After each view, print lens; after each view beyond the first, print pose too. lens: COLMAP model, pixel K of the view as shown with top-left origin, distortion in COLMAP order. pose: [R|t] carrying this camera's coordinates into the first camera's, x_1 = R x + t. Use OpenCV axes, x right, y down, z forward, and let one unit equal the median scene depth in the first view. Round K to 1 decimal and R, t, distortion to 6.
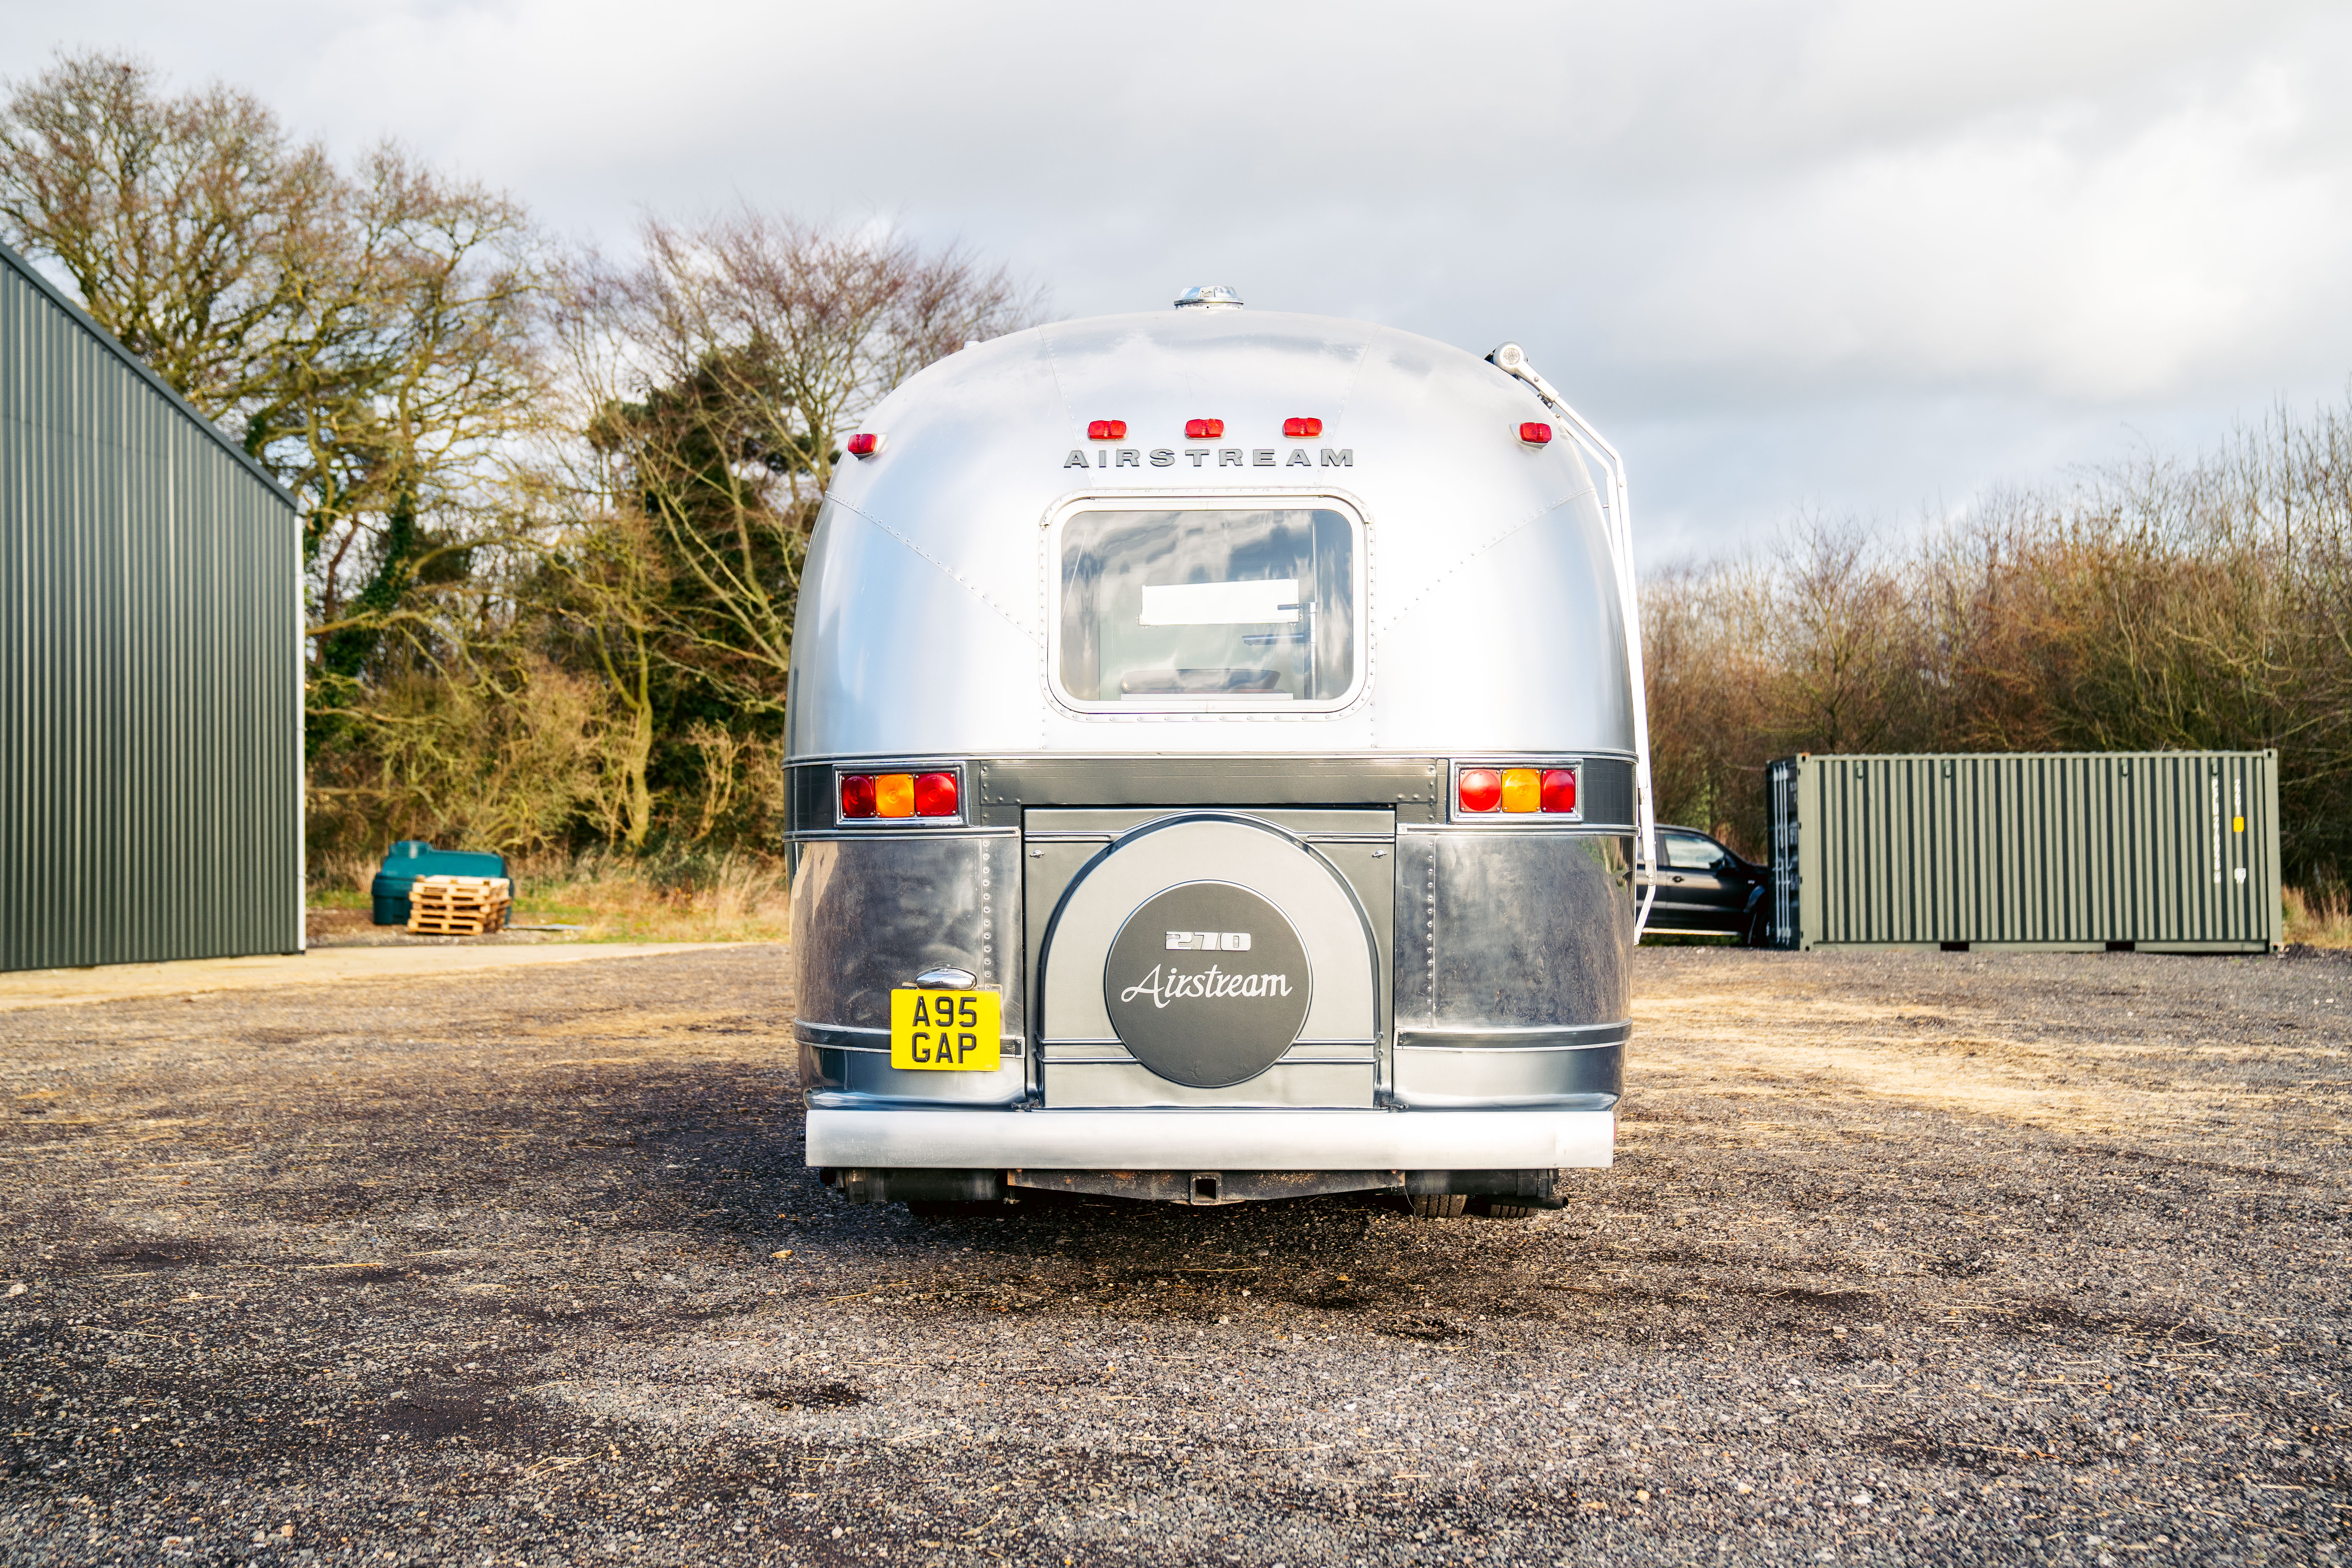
lens RADIAL K [[2834.2, 0, 1178.7], [0, 2834.2, 798.2], [0, 0, 1]] dist [0.091270, -0.013164]
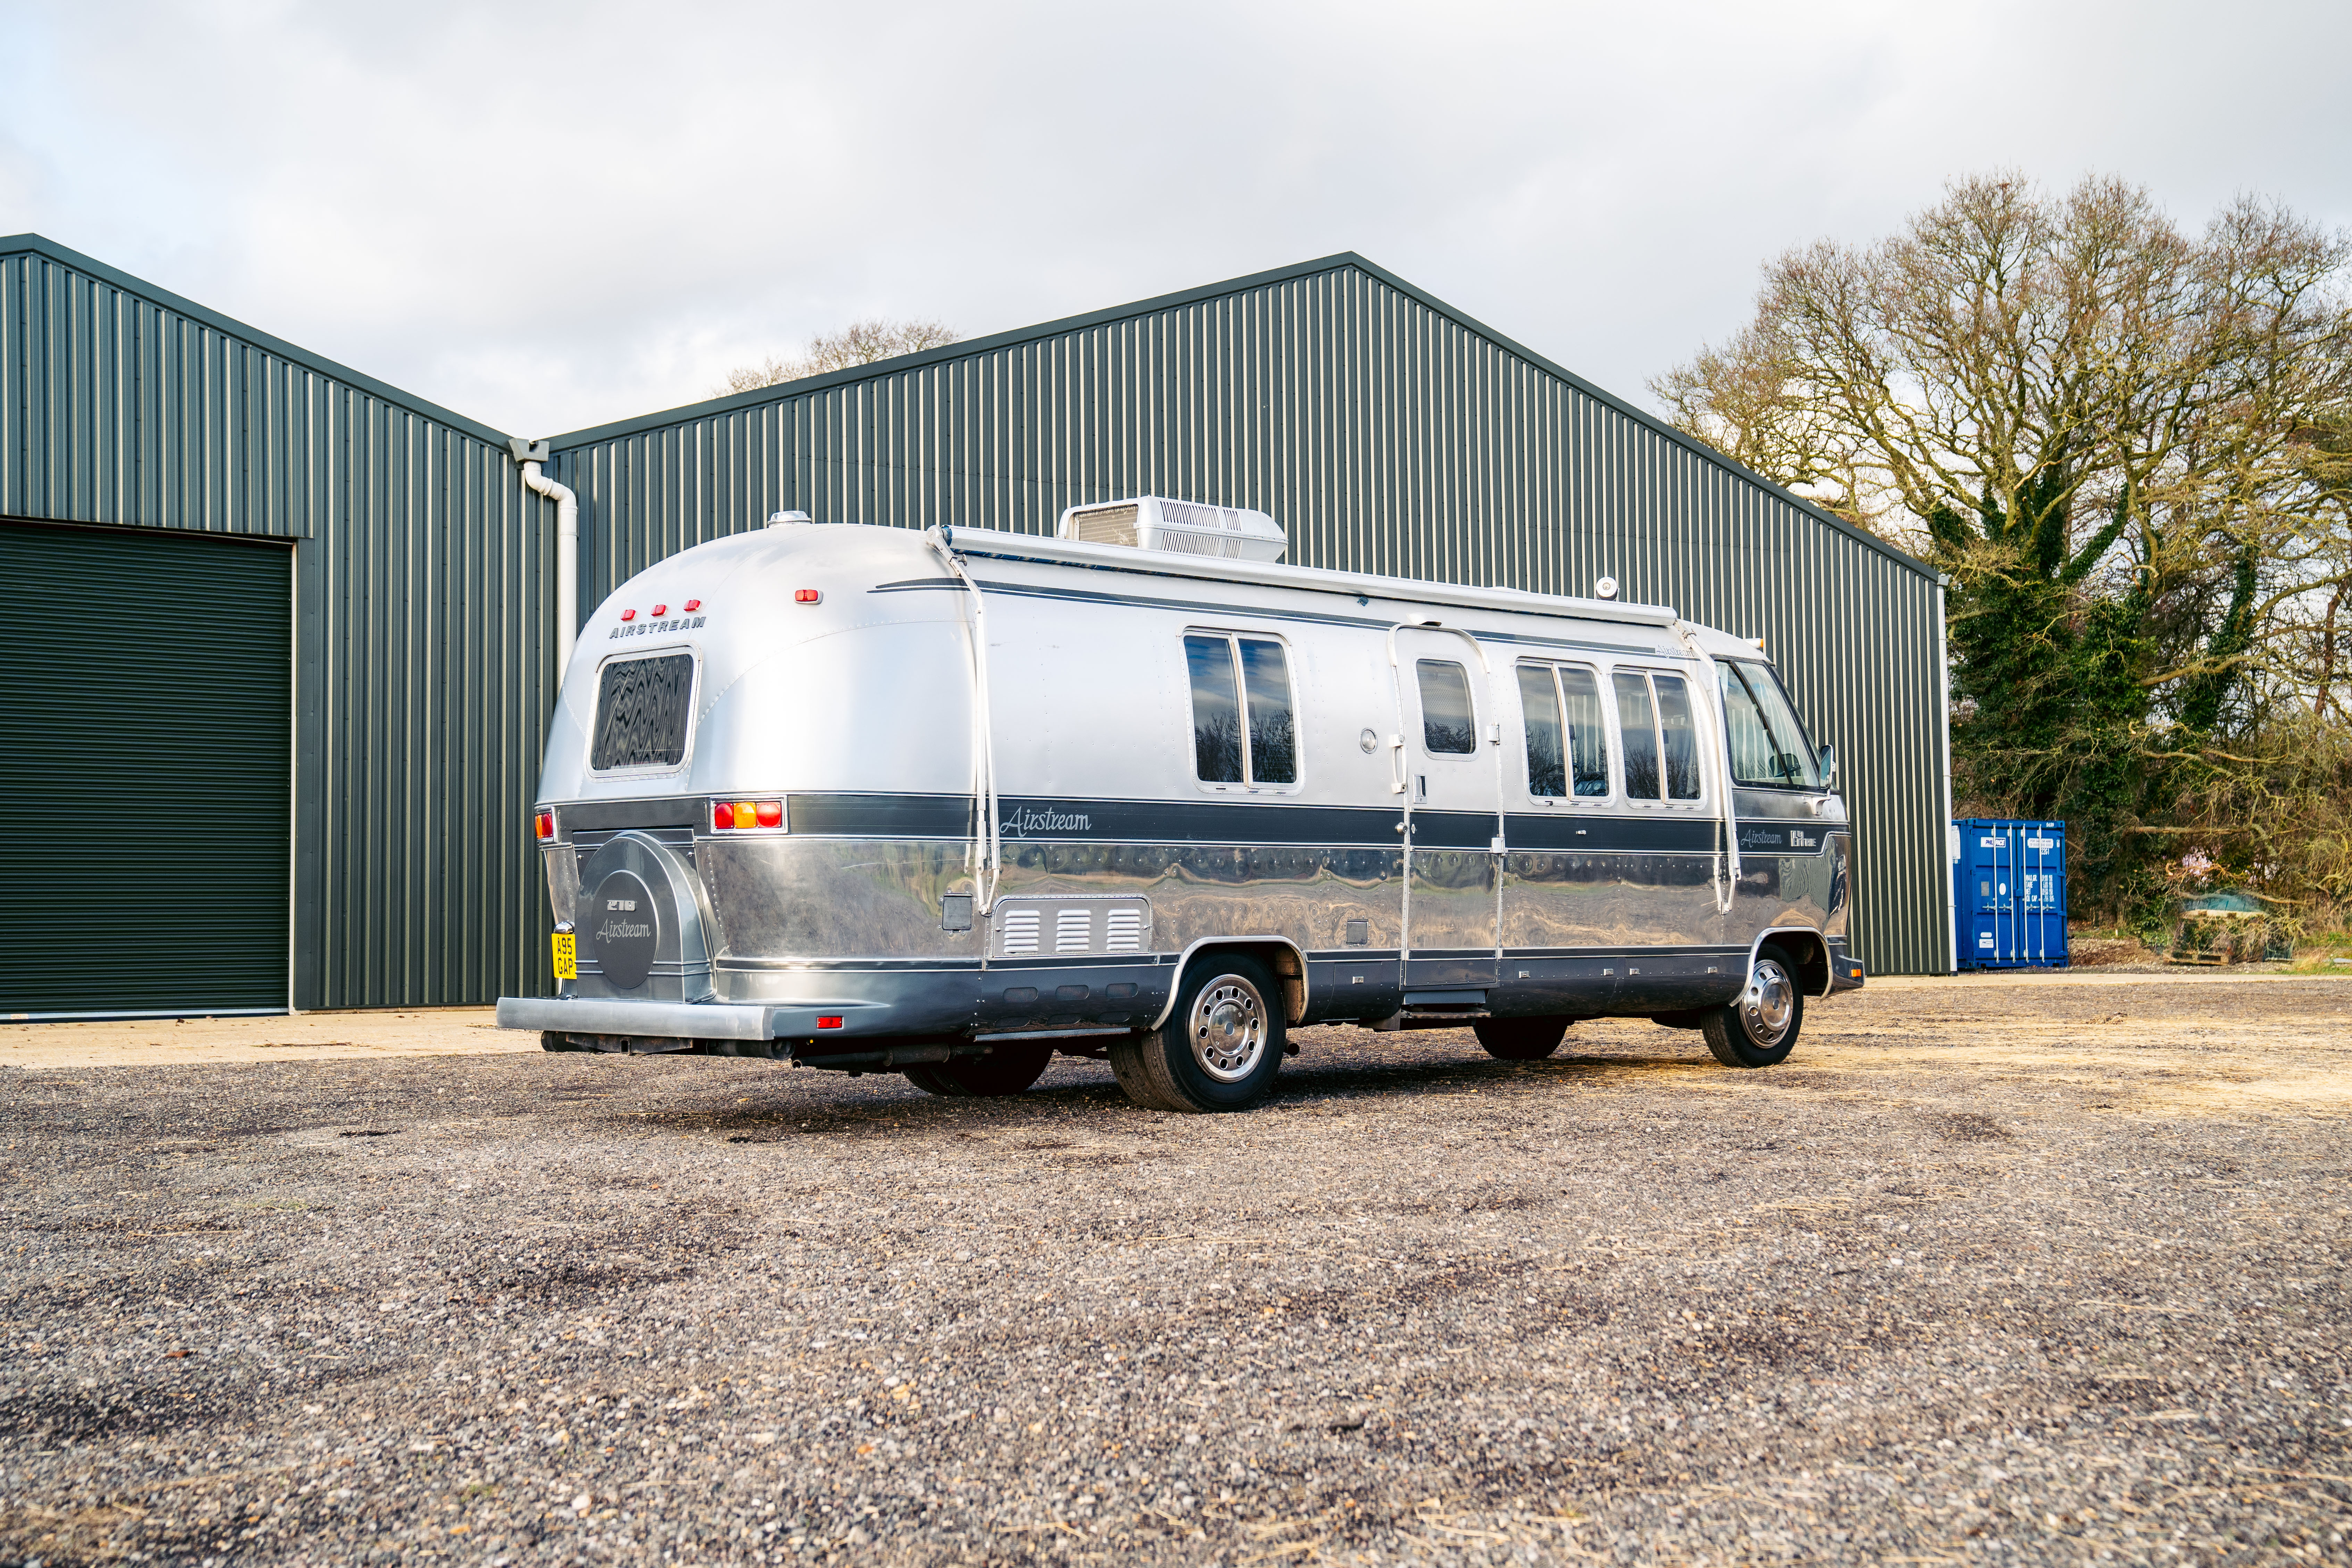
lens RADIAL K [[2963.9, 0, 1232.5], [0, 2963.9, 775.5], [0, 0, 1]] dist [0.063731, 0.012313]
pose [[0.717478, -0.033768, -0.695762, 1.545118], [0.018248, 0.999393, -0.029687, 0.031136], [0.696342, 0.008604, 0.717658, -0.058569]]
